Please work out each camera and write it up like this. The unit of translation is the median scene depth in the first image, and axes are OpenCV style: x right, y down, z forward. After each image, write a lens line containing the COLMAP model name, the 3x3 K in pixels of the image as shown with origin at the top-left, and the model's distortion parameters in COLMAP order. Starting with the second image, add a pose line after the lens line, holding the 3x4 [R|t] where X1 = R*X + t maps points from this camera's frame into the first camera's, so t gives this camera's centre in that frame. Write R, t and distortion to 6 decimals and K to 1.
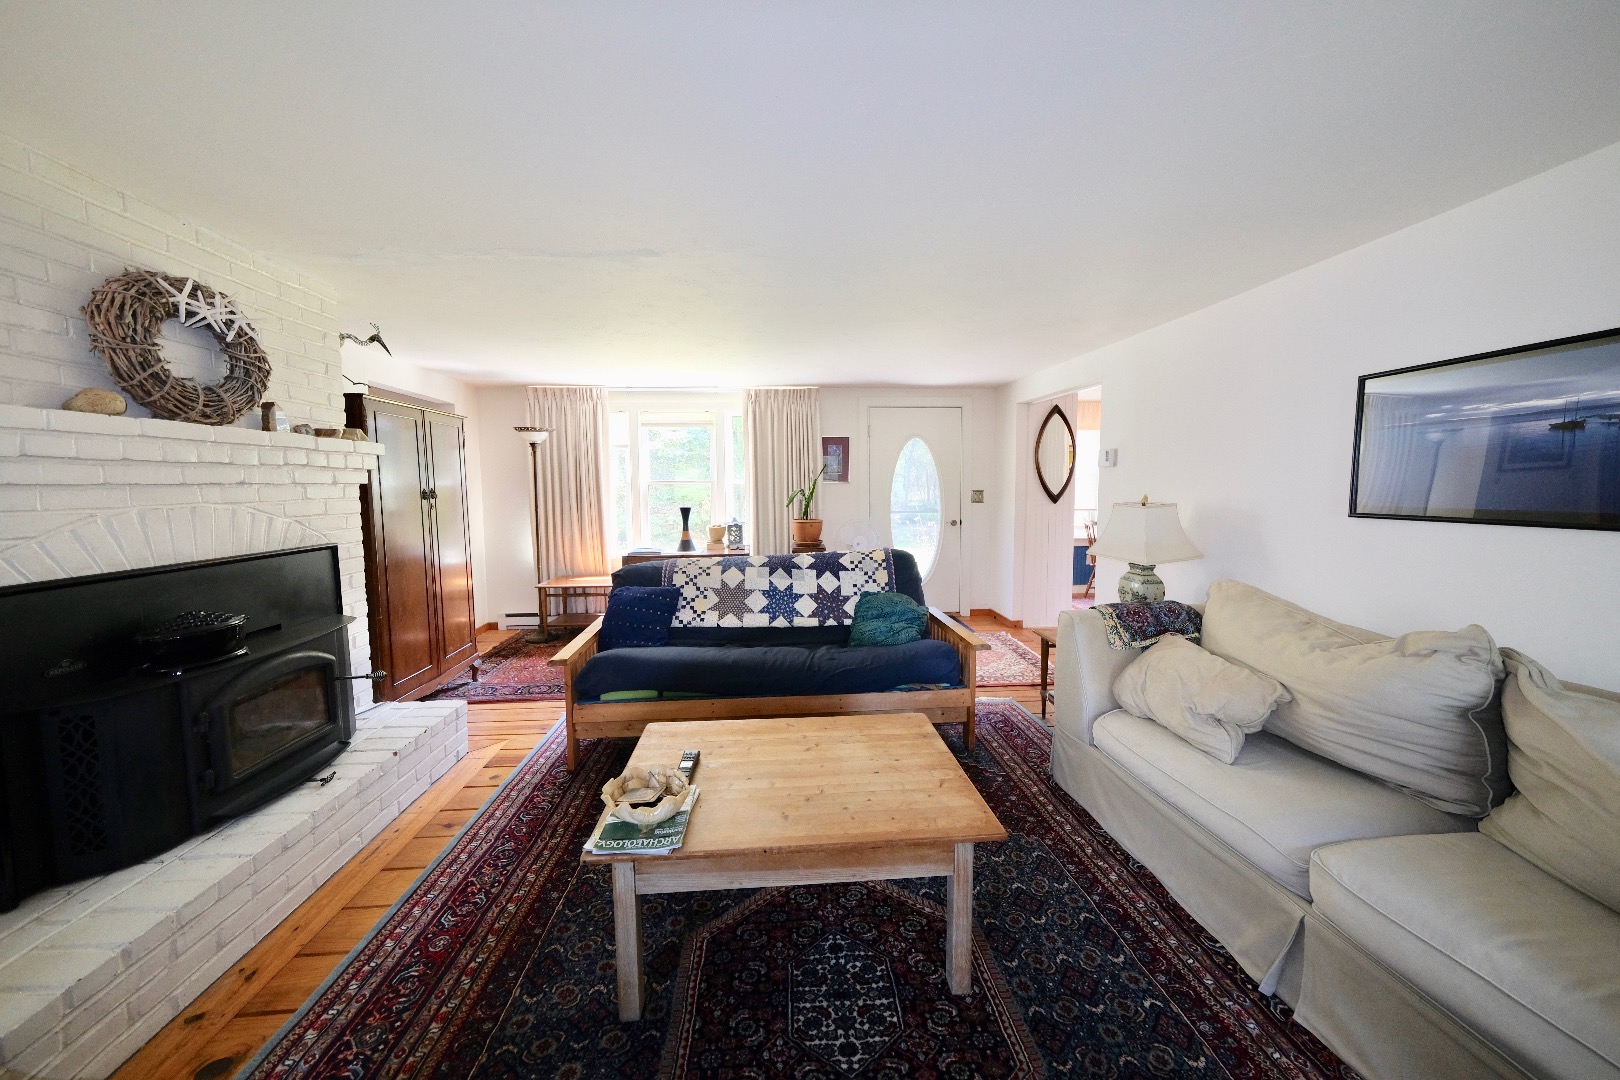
lens RADIAL K [[554.3, 0, 804.1], [0, 554.3, 531.6], [0, 0, 1]] dist [0.008743, 0.000108]
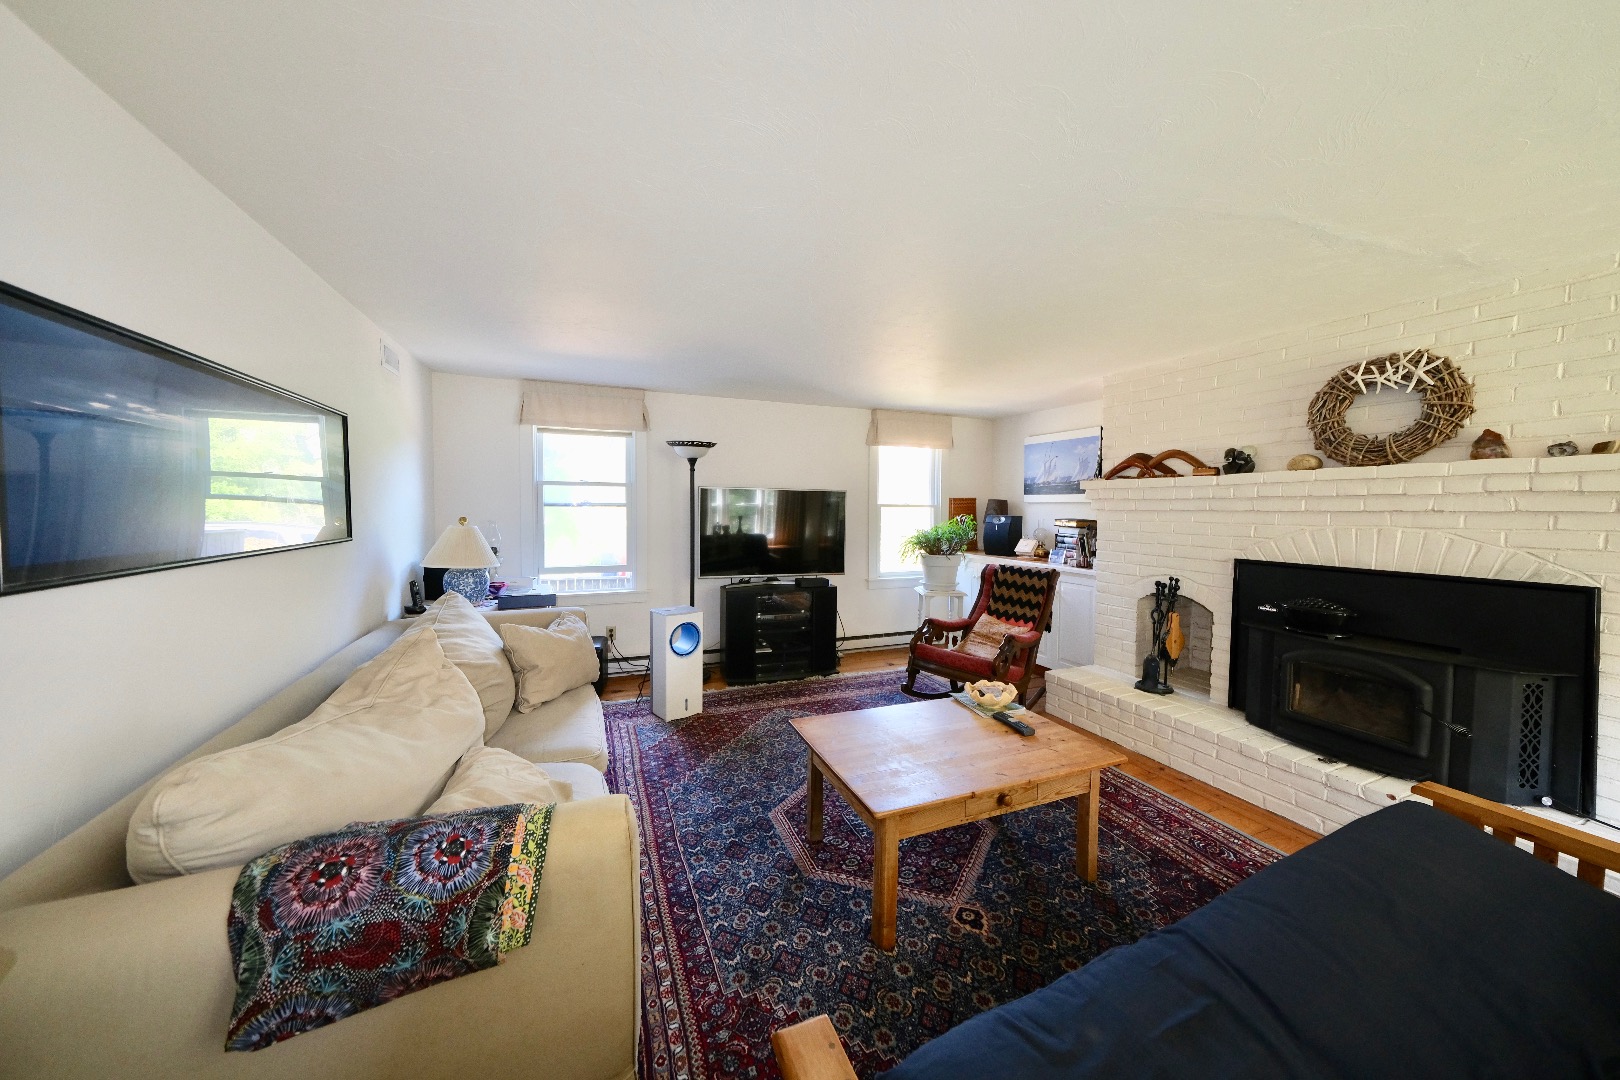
lens RADIAL K [[554.3, 0, 808.5], [0, 554.3, 532.2], [0, 0, 1]] dist [0.008743, 0.000108]
pose [[-0.945488, 0.018639, -0.325124, 0.626821], [-0.026044, 0.990835, 0.132542, -0.181654], [0.324615, 0.133785, -0.936337, 1.875405]]
